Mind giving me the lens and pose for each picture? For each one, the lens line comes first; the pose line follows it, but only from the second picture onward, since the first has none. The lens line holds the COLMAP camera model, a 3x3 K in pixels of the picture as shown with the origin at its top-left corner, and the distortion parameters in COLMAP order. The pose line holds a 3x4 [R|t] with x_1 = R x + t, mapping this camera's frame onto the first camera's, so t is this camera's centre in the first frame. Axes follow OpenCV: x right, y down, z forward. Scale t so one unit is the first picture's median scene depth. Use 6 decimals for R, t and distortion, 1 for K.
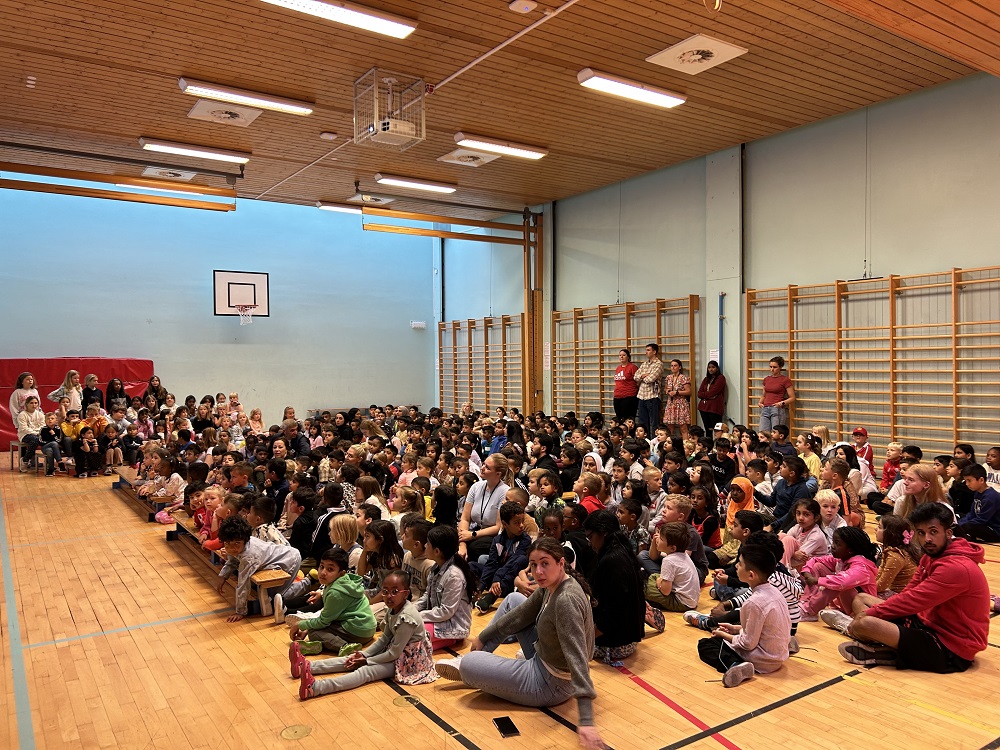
lens RADIAL K [[751.3, 0, 495.9], [0, 751.3, 376.1], [0, 0, 1]] dist [-0.006744, -0.005887]
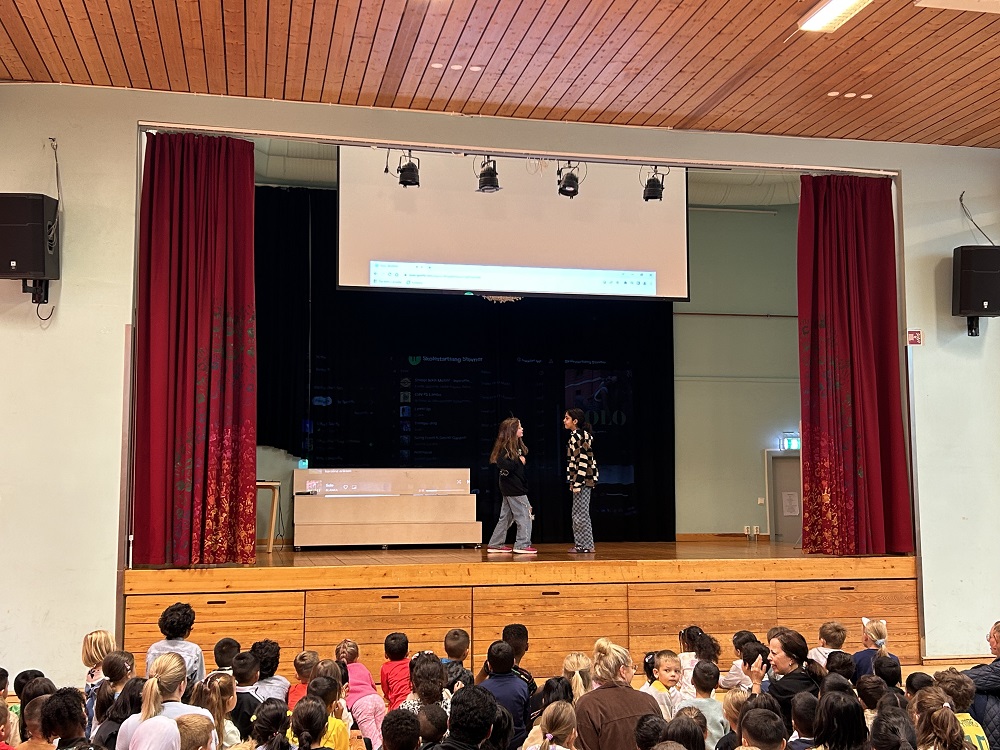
lens RADIAL K [[1155.6, 0, 499.9], [0, 1155.6, 371.0], [0, 0, 1]] dist [0.084818, 0.000000]
pose [[-0.378896, -0.093066, -0.920748, 0.279156], [-0.009695, 0.995275, -0.096610, -0.009517], [0.925389, -0.027679, -0.378008, 0.599068]]
